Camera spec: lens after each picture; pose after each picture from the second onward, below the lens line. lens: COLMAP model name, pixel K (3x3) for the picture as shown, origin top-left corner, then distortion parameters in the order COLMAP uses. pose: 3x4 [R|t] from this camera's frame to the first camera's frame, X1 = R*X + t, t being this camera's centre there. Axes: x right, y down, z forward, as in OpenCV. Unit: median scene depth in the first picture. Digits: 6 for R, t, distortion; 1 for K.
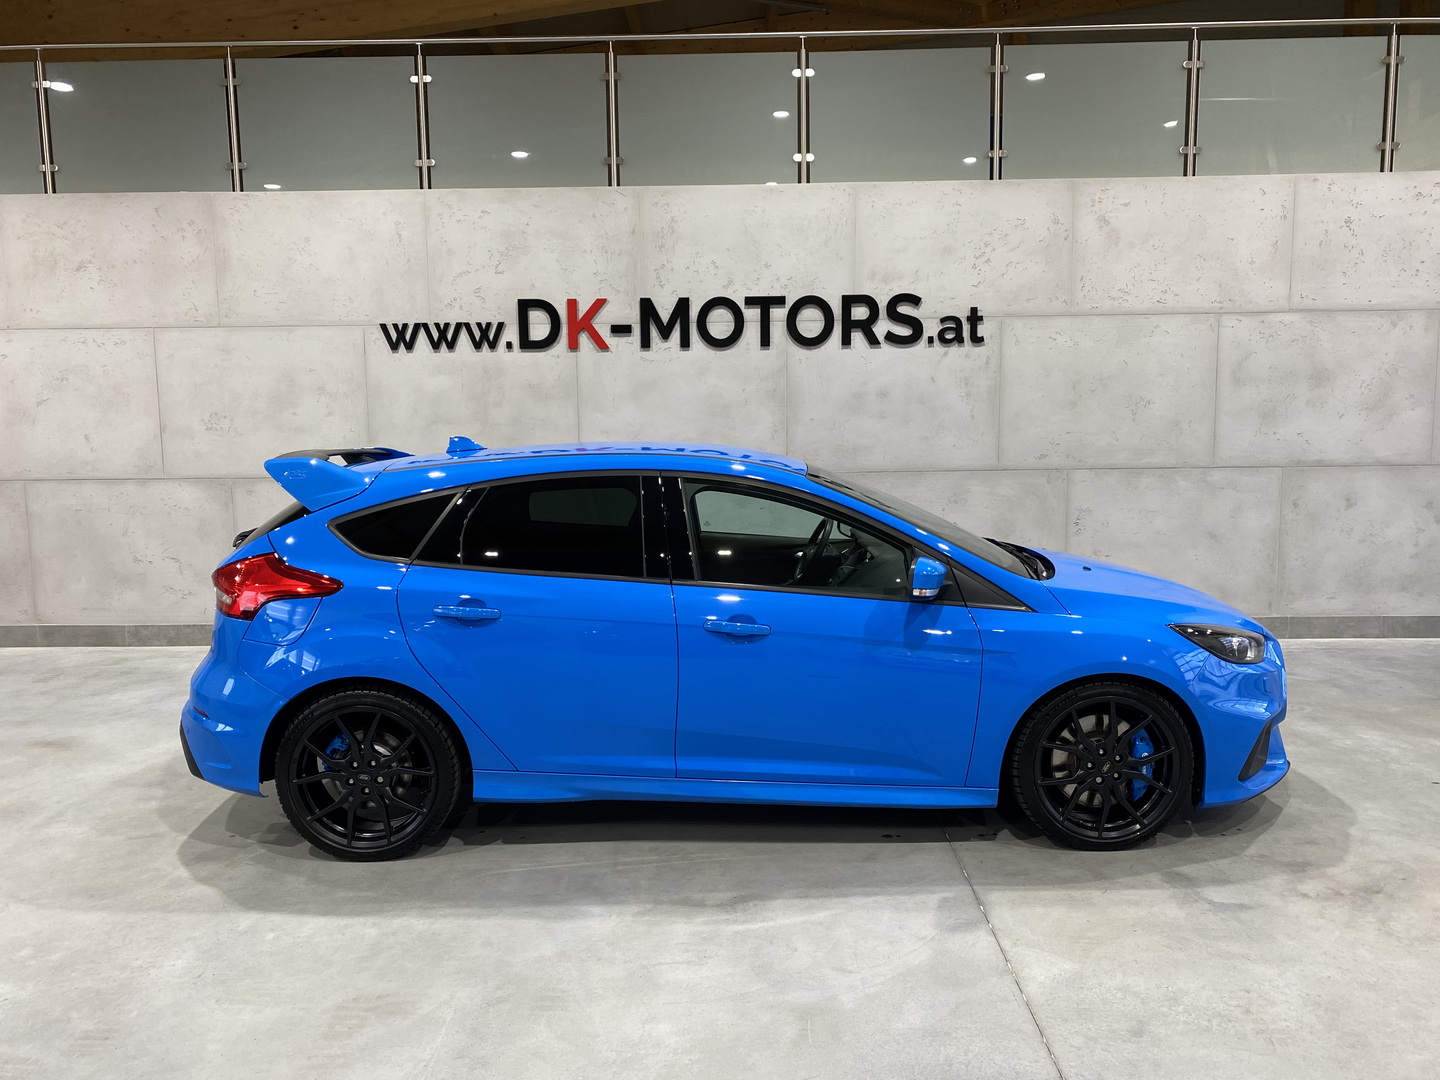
lens RADIAL K [[1089.5, 0, 711.3], [0, 1089.5, 544.0], [0, 0, 1]] dist [0.081543, -0.115027]
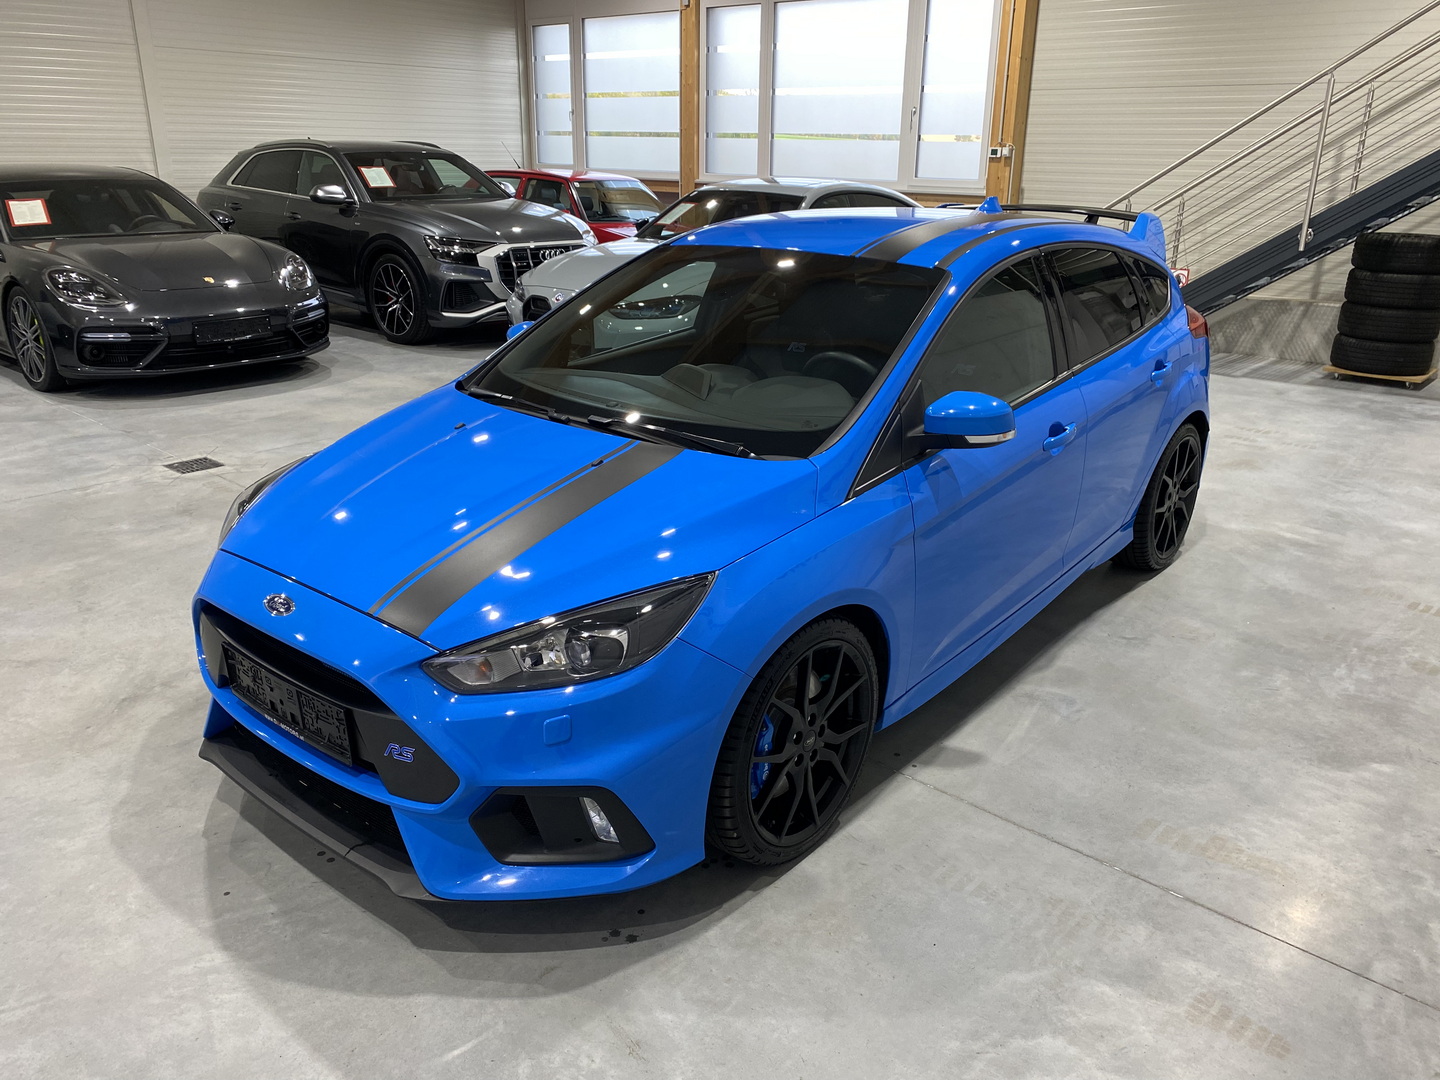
lens RADIAL K [[1088.8, 0, 726.9], [0, 1088.8, 549.1], [0, 0, 1]] dist [0.064603, -0.093113]
pose [[-0.644800, 0.268623, -0.715594, 0.463133], [-0.103154, 0.897064, 0.429693, -0.137267], [0.757359, 0.350882, -0.550717, 0.951162]]
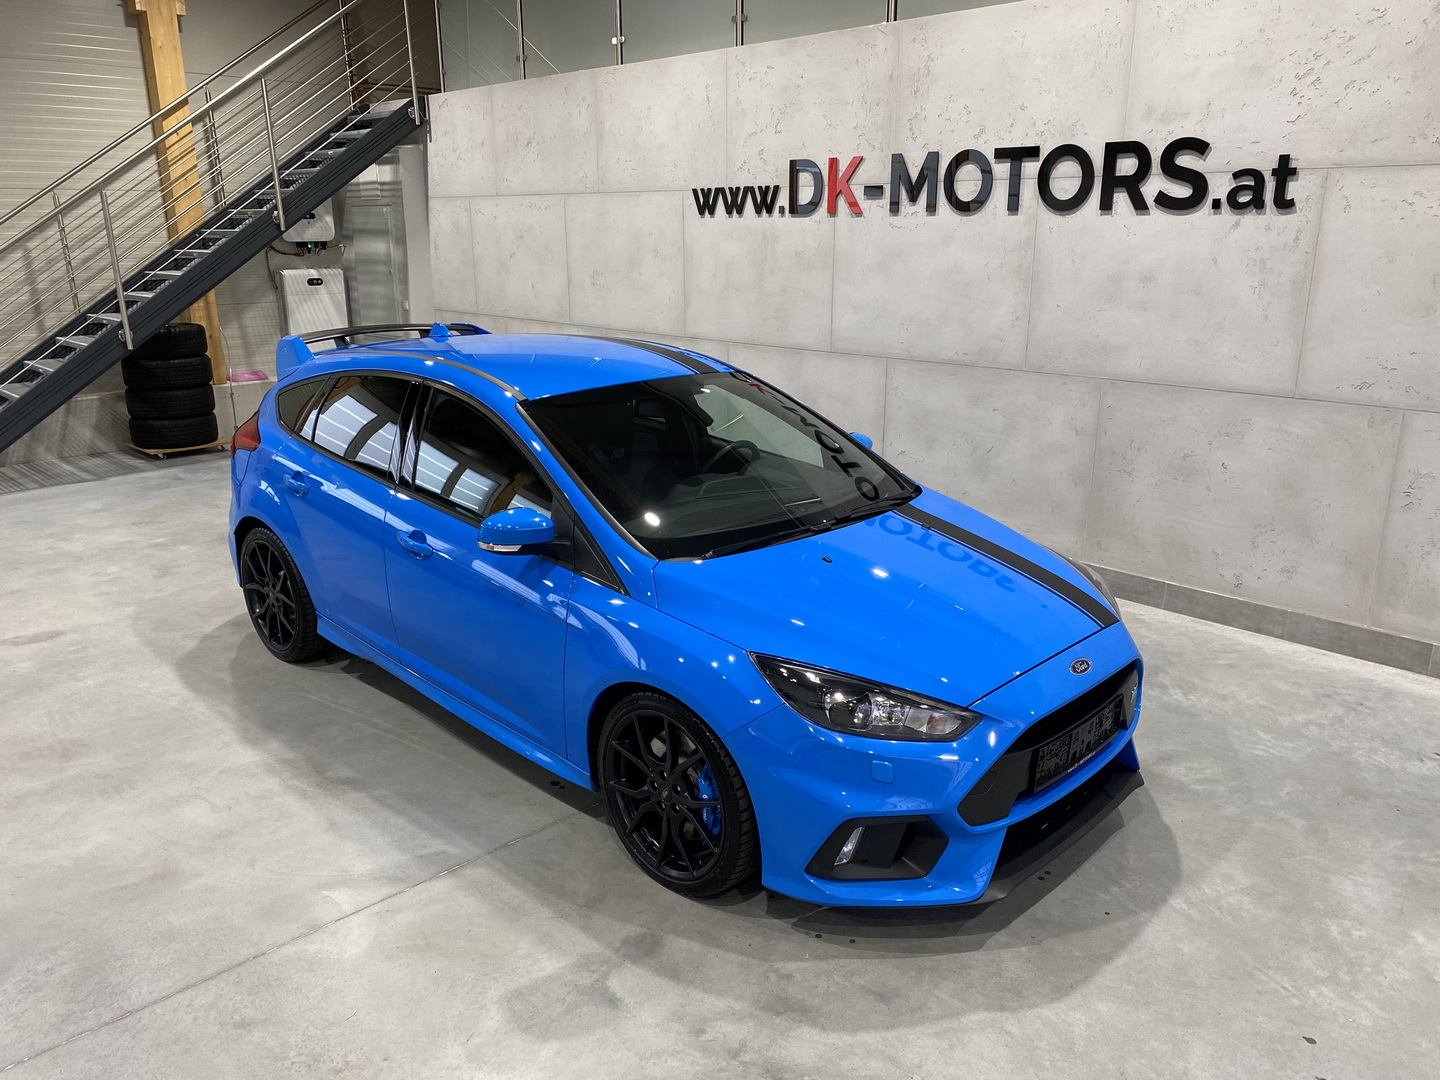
lens RADIAL K [[1088.8, 0, 726.9], [0, 1088.8, 549.1], [0, 0, 1]] dist [0.064603, -0.093113]
pose [[0.714864, 0.210747, -0.666750, 0.496928], [-0.095748, 0.974023, 0.205212, -0.084030], [0.692677, -0.082858, 0.716473, 0.248780]]
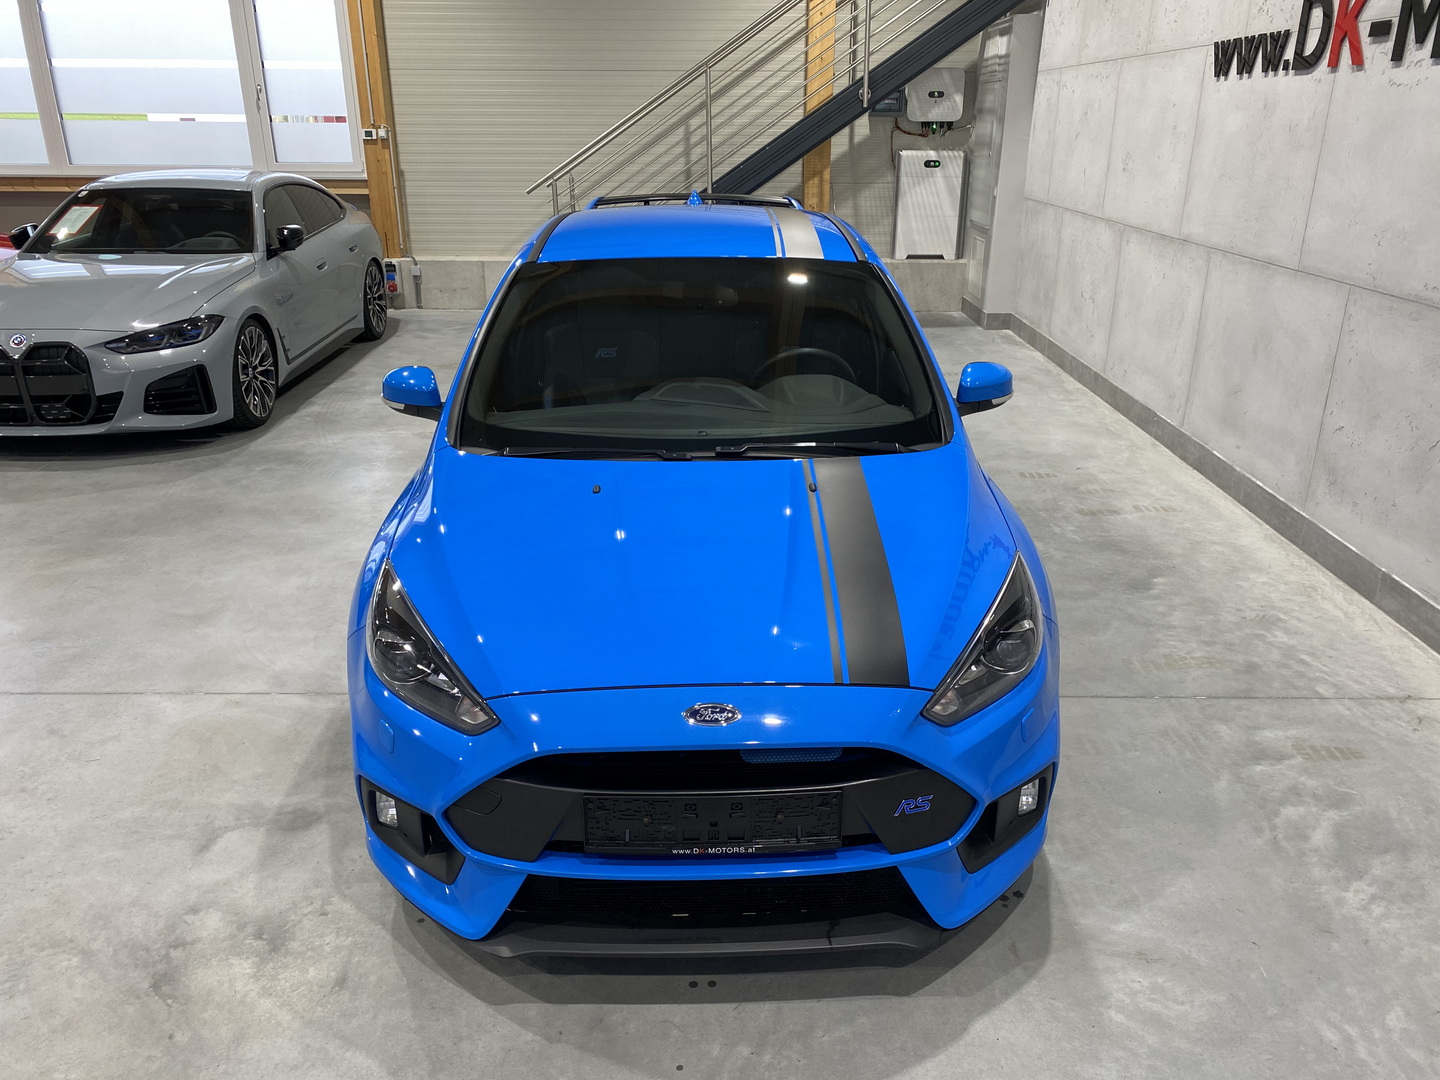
lens RADIAL K [[1098.8, 0, 729.2], [0, 1098.8, 544.2], [0, 0, 1]] dist [0.010376, 0.005525]
pose [[0.027194, 0.373183, -0.927359, 0.573686], [-0.130259, 0.921115, 0.366850, -0.114074], [0.991107, 0.110821, 0.073659, 0.640254]]
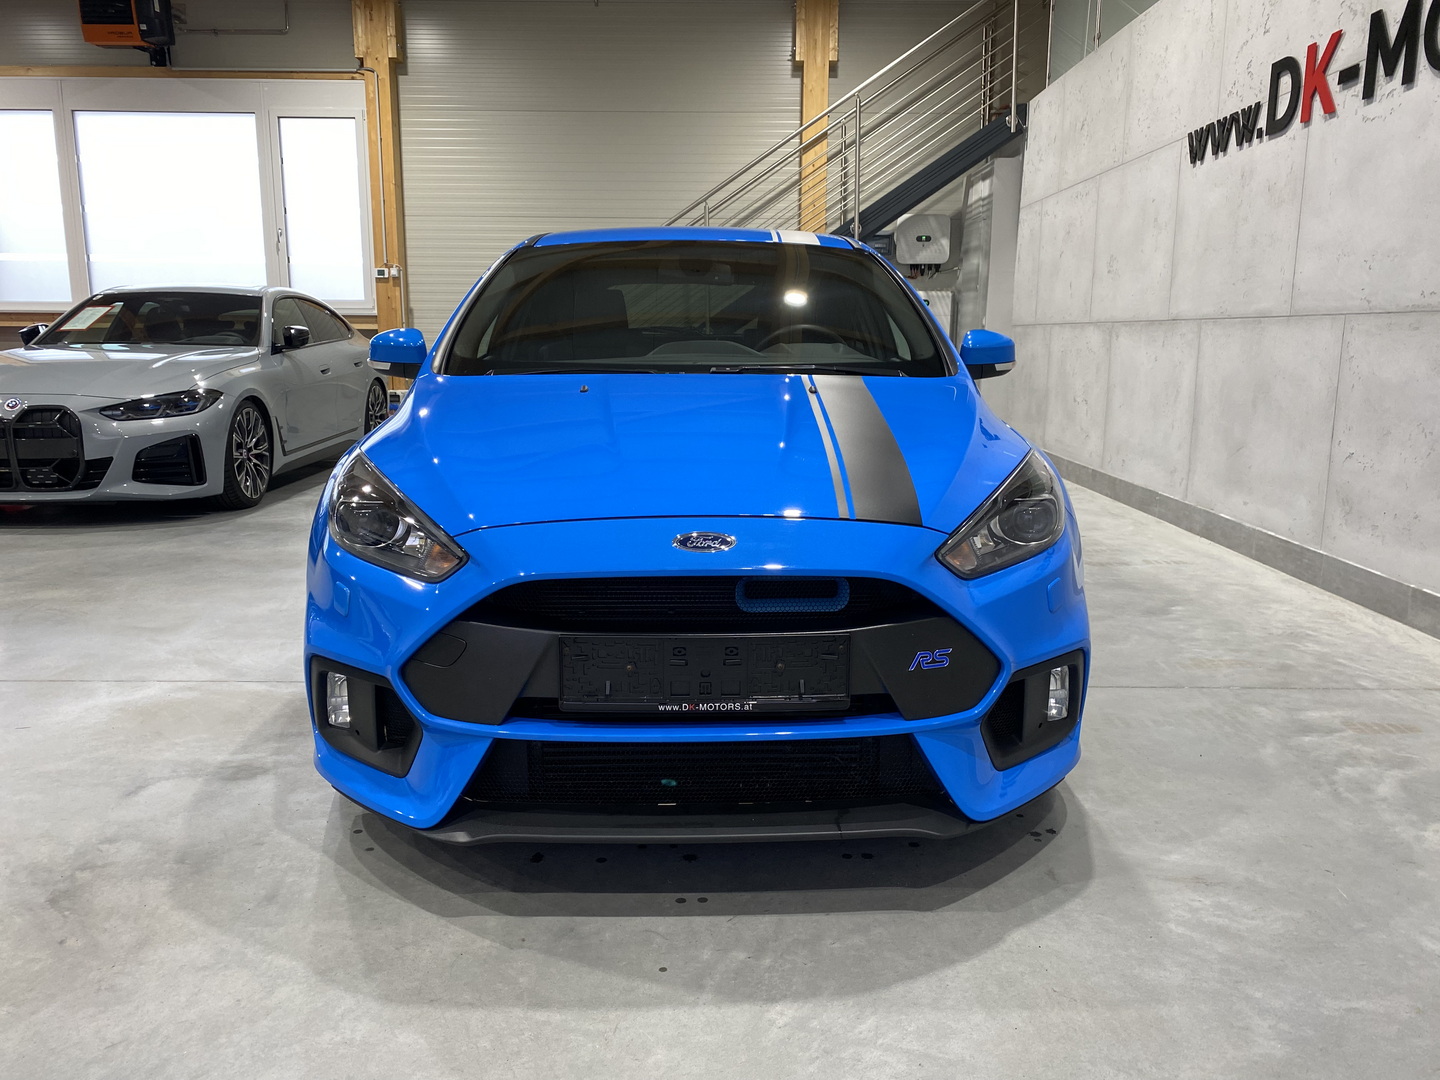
lens RADIAL K [[1096.2, 0, 728.2], [0, 1096.2, 532.6], [0, 0, 1]] dist [0.017378, -0.006314]
pose [[0.028007, 0.190386, -0.981310, 0.576468], [-0.132399, 0.973752, 0.185141, -0.013024], [0.990801, 0.124739, 0.052478, 0.654414]]
